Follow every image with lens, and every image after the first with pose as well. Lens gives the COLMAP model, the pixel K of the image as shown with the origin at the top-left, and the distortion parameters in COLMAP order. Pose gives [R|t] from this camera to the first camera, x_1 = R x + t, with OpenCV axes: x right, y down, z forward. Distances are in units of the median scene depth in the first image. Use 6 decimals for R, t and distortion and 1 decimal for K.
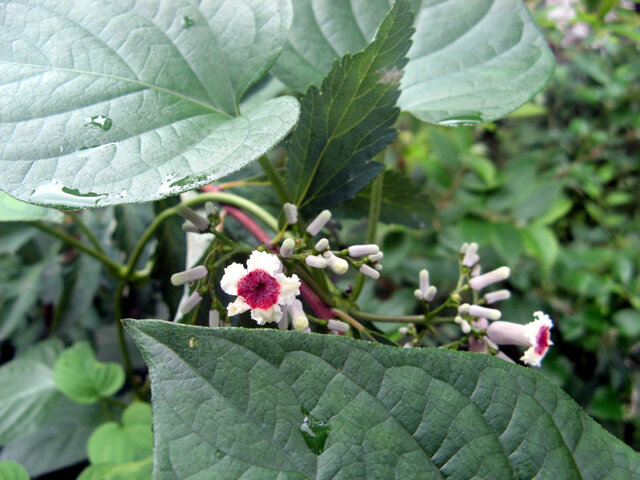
lens RADIAL K [[652.4, 0, 320.0], [0, 652.4, 240.0], [0, 0, 1]] dist [0.001548, 0.000704]
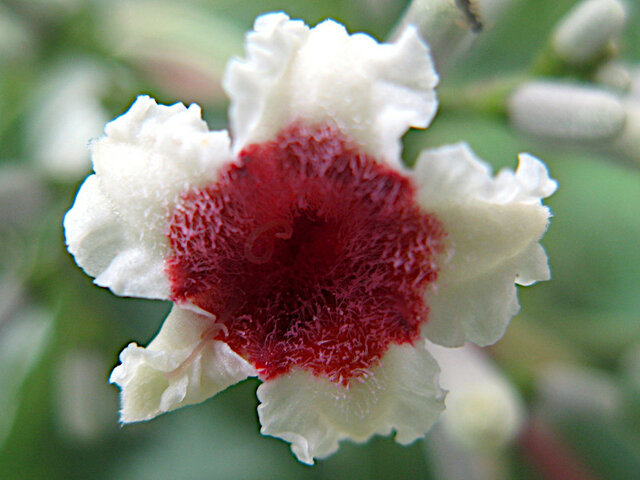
lens RADIAL K [[652.4, 0, 320.0], [0, 652.4, 240.0], [0, 0, 1]] dist [0.001548, 0.000704]
pose [[0.996505, -0.034192, 0.076210, -0.102208], [0.031863, 0.998994, 0.031566, 0.066467], [-0.077213, -0.029028, 0.996592, 0.840557]]
